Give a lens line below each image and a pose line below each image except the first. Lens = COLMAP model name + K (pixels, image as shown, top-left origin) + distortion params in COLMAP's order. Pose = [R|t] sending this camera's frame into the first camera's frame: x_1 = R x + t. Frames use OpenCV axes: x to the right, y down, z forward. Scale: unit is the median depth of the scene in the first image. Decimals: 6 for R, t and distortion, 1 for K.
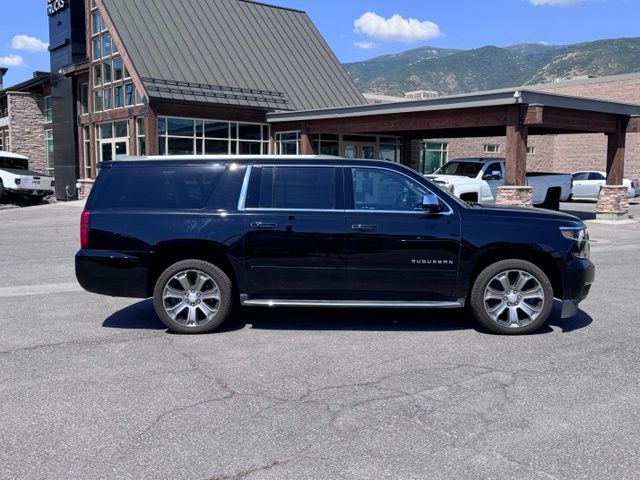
lens RADIAL K [[657.6, 0, 320.0], [0, 657.6, 240.0], [0, 0, 1]] dist [0.177336, -0.372299]
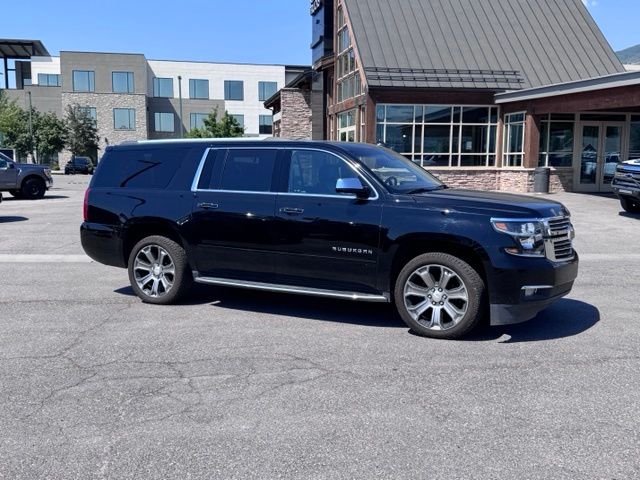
lens RADIAL K [[657.6, 0, 320.0], [0, 657.6, 240.0], [0, 0, 1]] dist [0.177336, -0.372299]
pose [[0.892319, 0.050829, -0.448535, 0.145425], [-0.042195, 0.998682, 0.029232, -0.001792], [0.449429, -0.007158, 0.893287, 0.040485]]
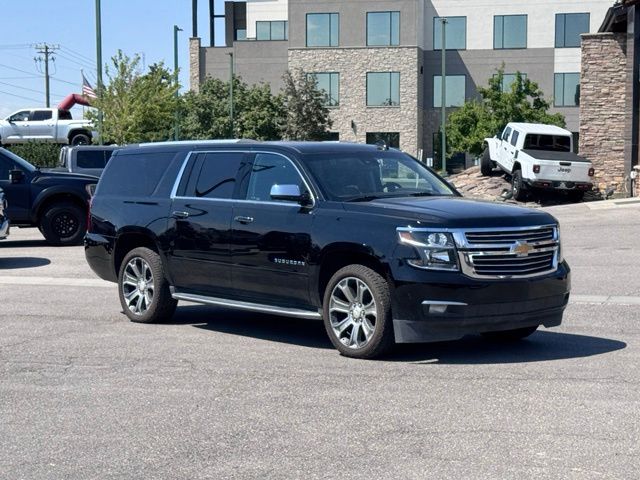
lens RADIAL K [[1226.7, 0, 320.0], [0, 1226.7, 240.0], [0, 0, 1]] dist [0.200776, -0.014199]
pose [[0.671740, 0.042755, -0.739552, 0.367322], [-0.064755, 0.997901, -0.001127, 0.000916], [0.737951, 0.048647, 0.673099, -0.012291]]
